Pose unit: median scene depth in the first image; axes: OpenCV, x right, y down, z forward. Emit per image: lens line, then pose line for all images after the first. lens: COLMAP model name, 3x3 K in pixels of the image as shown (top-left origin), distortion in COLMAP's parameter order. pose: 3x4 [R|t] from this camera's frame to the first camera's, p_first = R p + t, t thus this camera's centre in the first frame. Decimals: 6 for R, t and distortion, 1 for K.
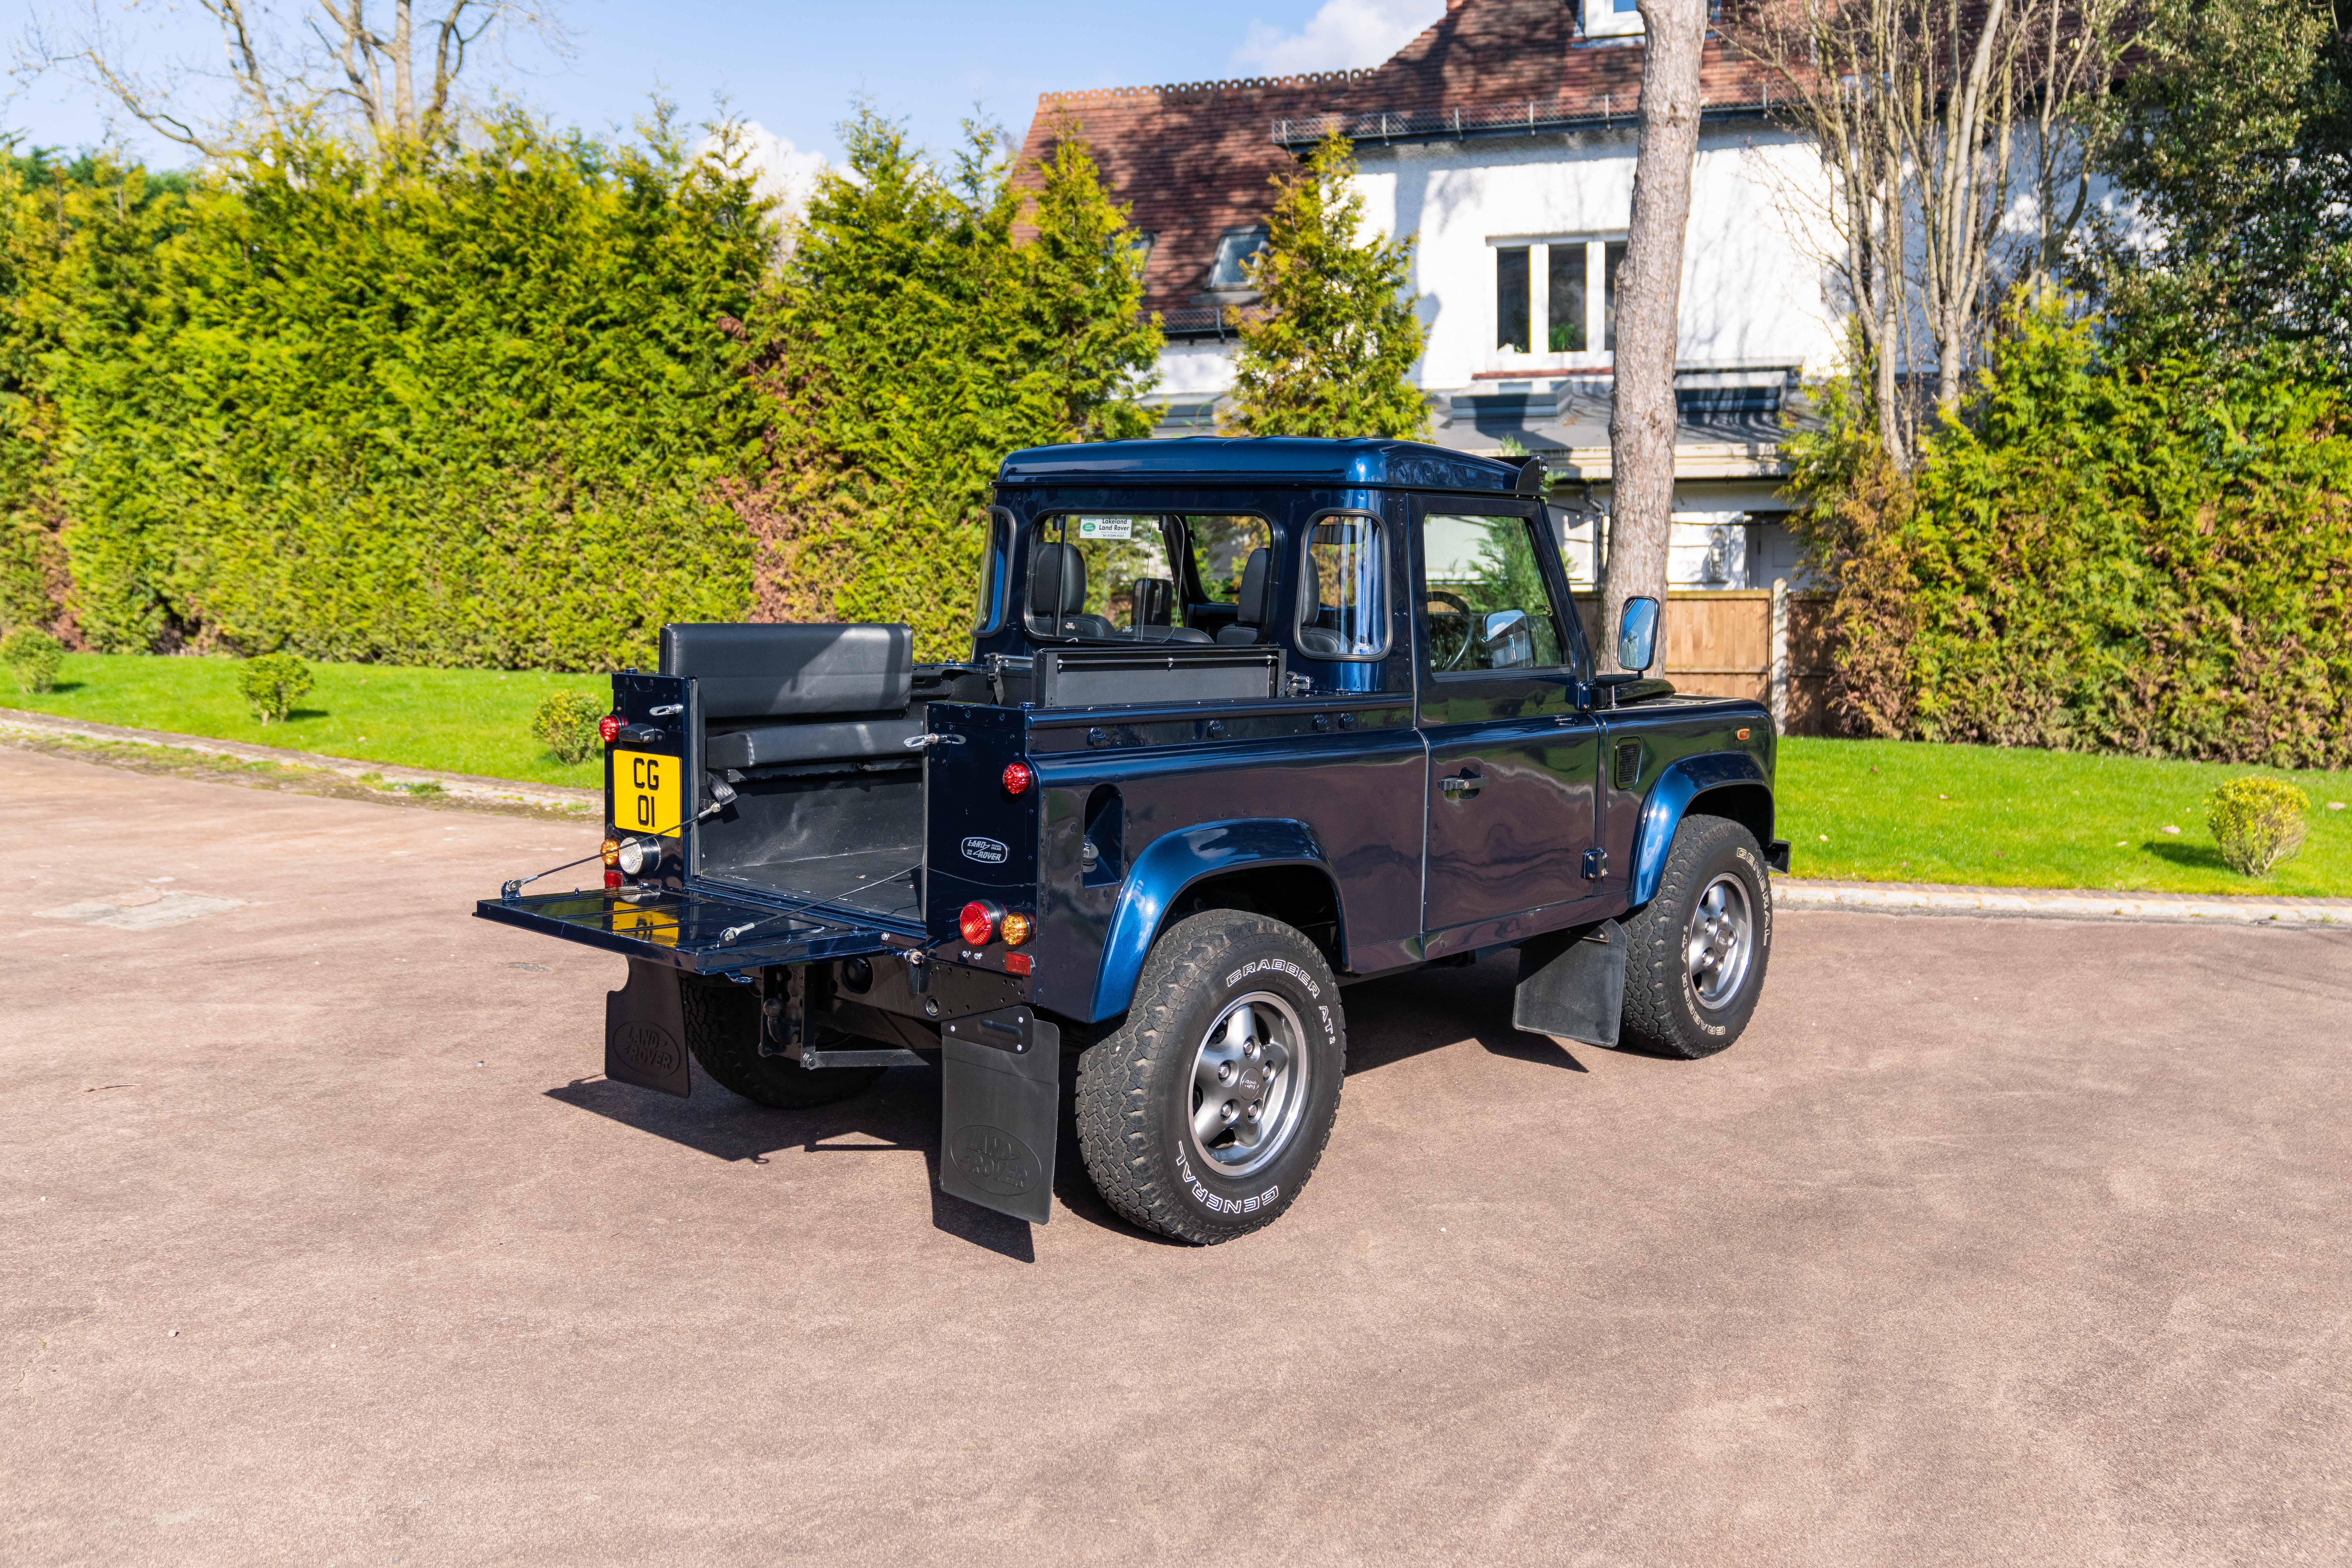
lens RADIAL K [[2073.5, 0, 1185.5], [0, 2073.5, 761.0], [0, 0, 1]] dist [-0.018077, 0.016580]
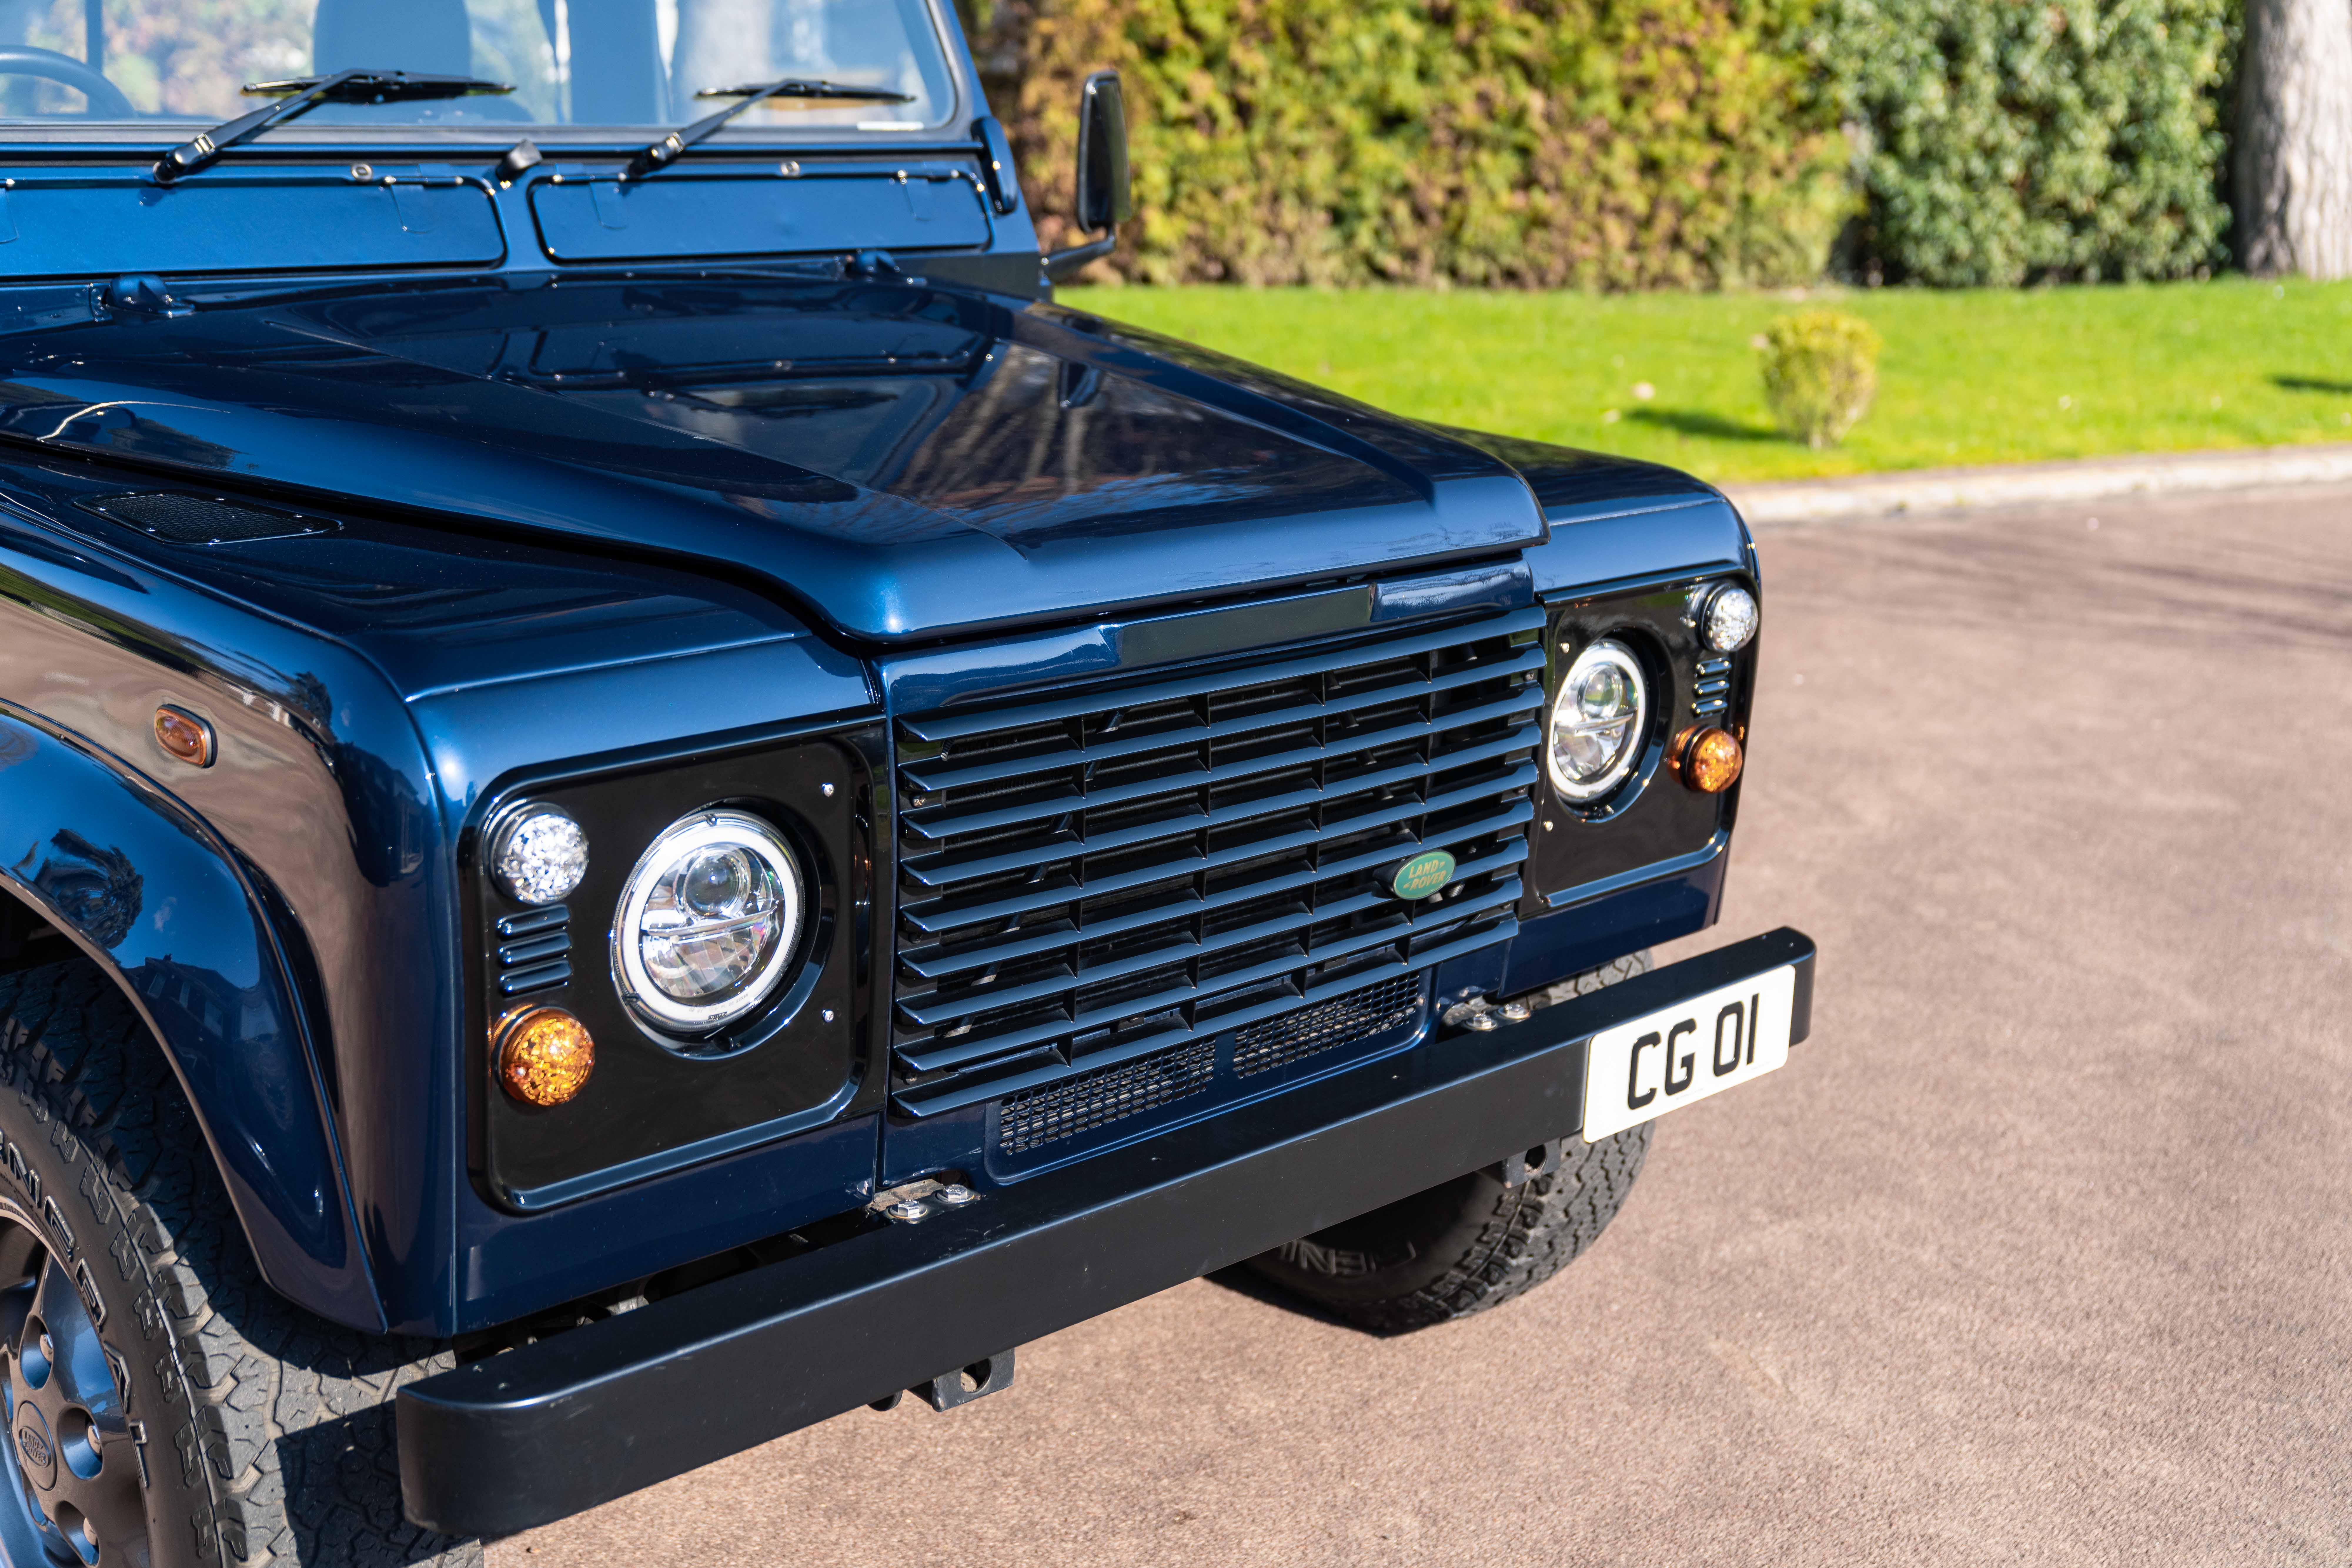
lens RADIAL K [[2757.1, 0, 1176.0], [0, 2757.1, 784.0], [0, 0, 1]] dist [0.003023, 0.046448]
pose [[0.867832, -0.143024, 0.475828, -0.091774], [0.063618, 0.981777, 0.179072, -0.009245], [-0.492768, -0.125133, 0.861116, 0.145512]]
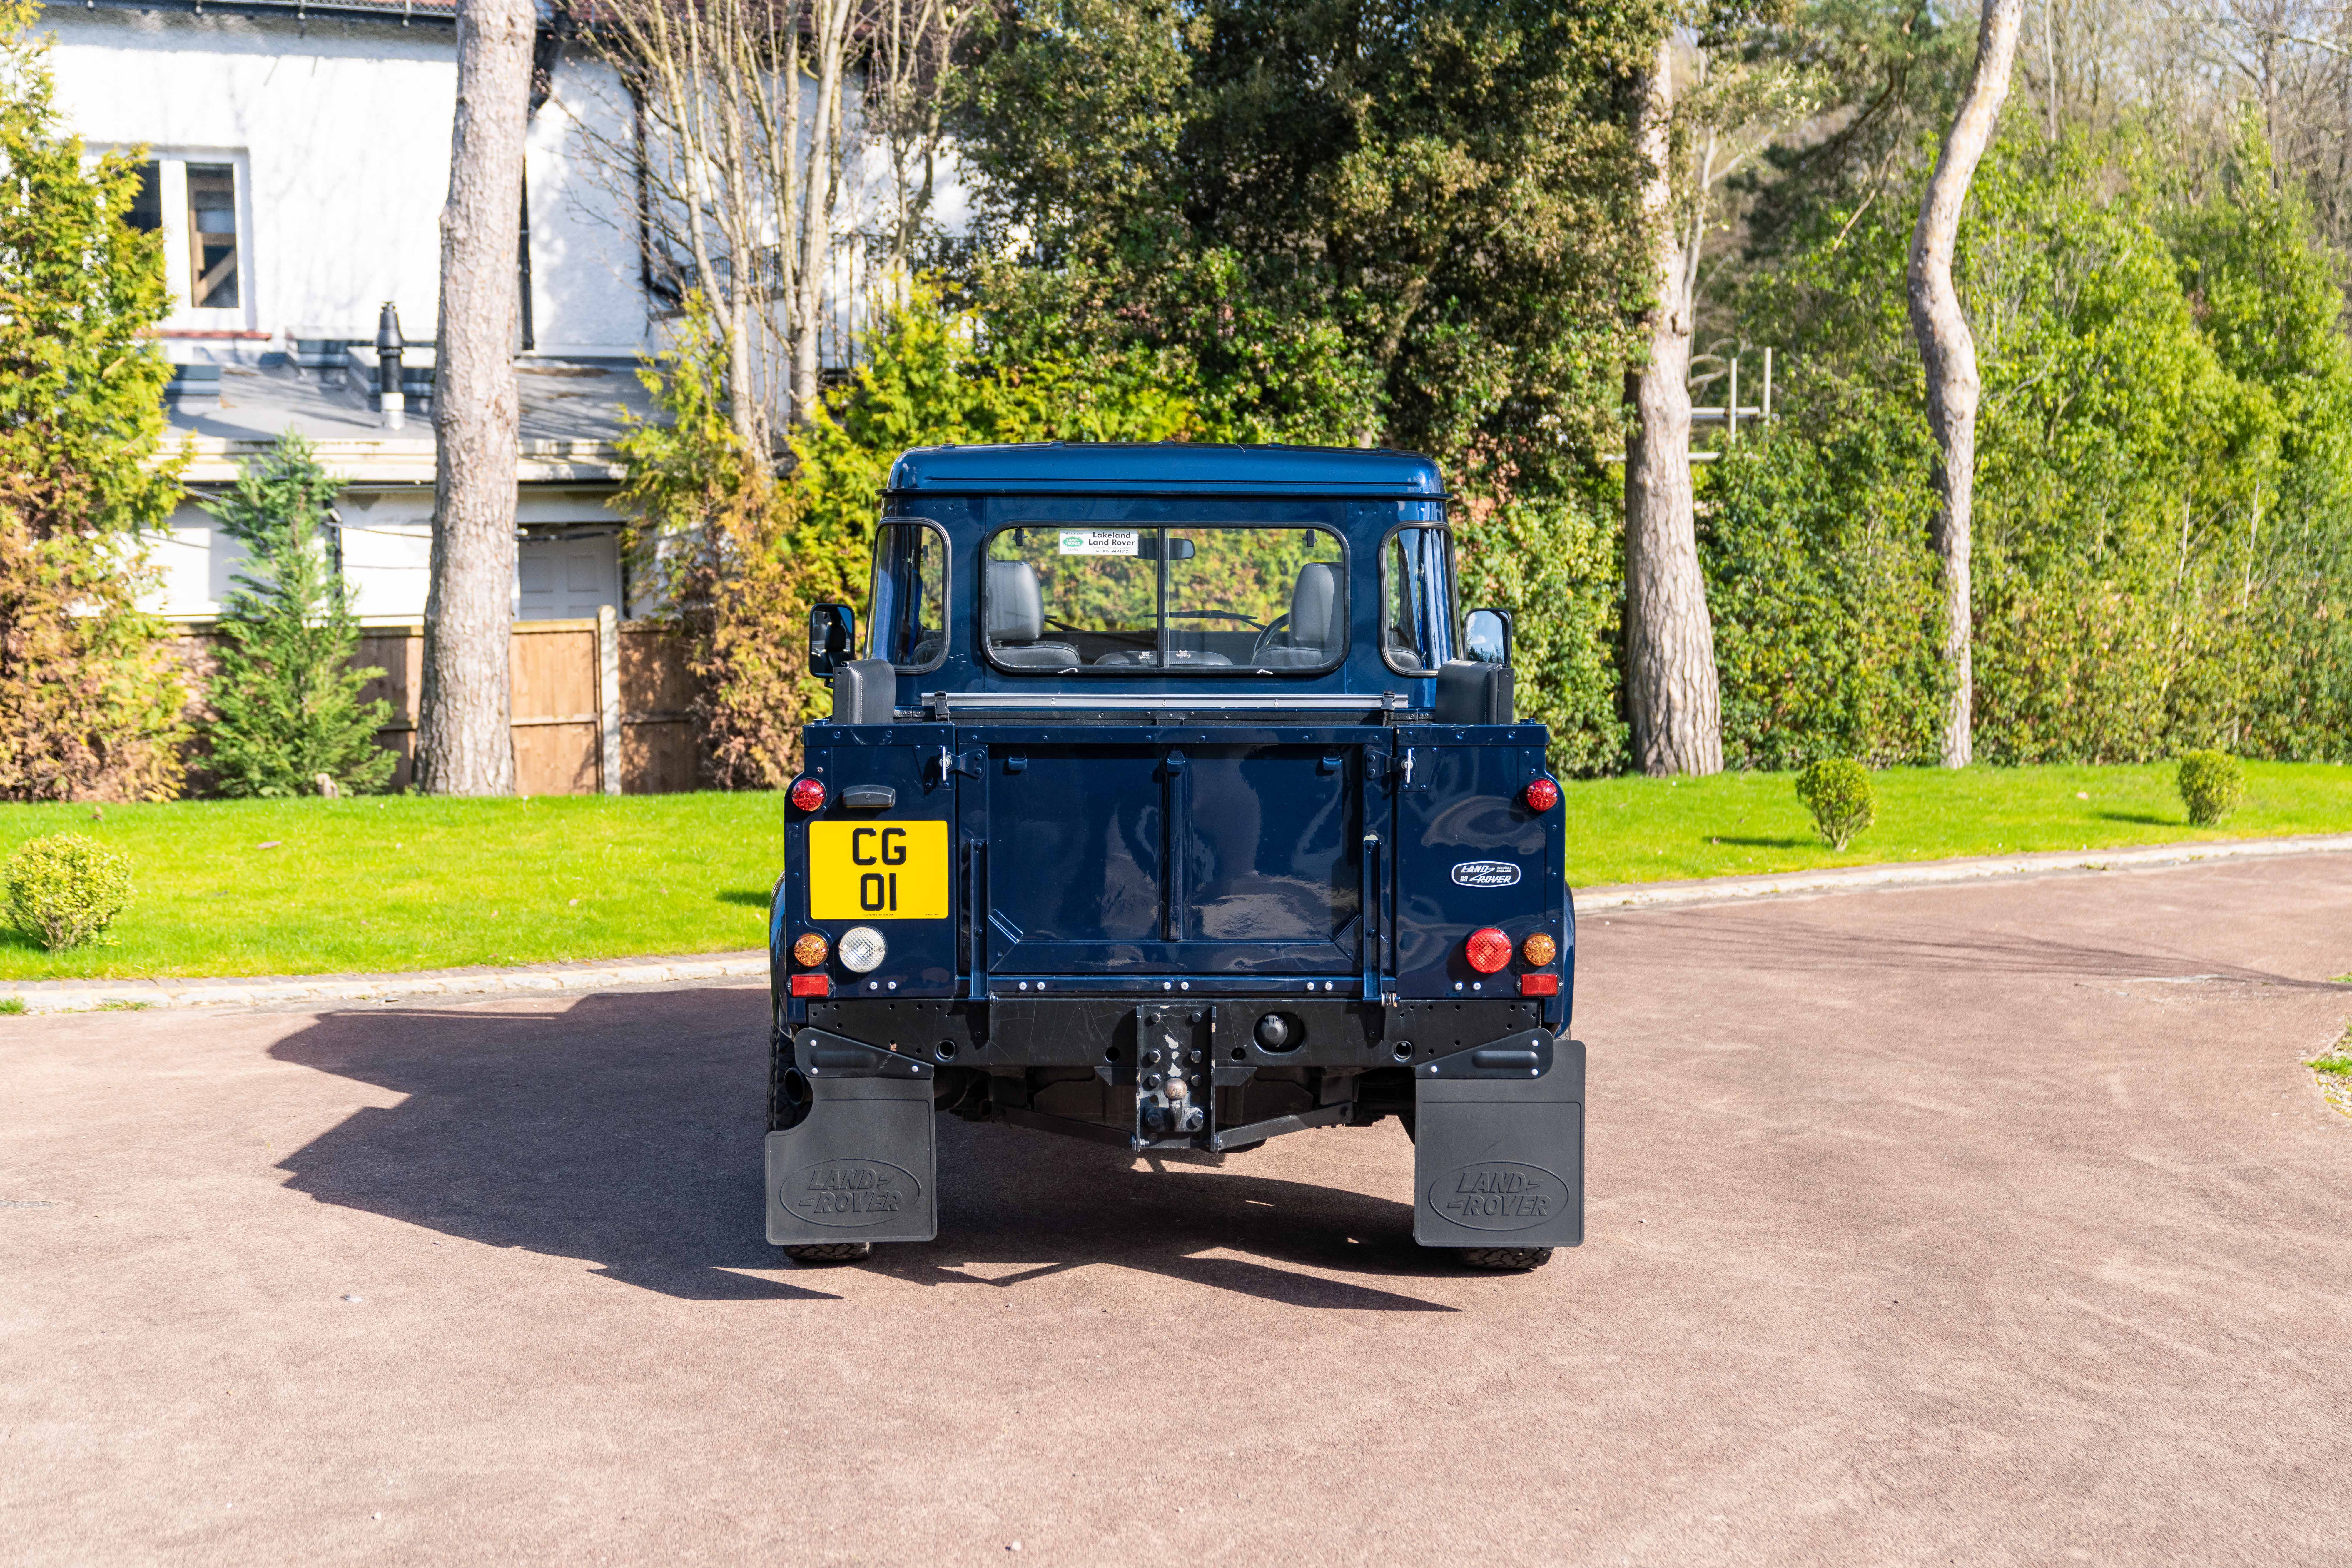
lens RADIAL K [[2793.7, 0, 1176.0], [0, 2793.7, 784.0], [0, 0, 1]] dist [0.002553, -0.003231]
pose [[0.734476, -0.059810, 0.675994, -0.278469], [0.077783, 0.996963, 0.003697, -0.004006], [-0.674162, 0.049865, 0.736898, 0.034782]]
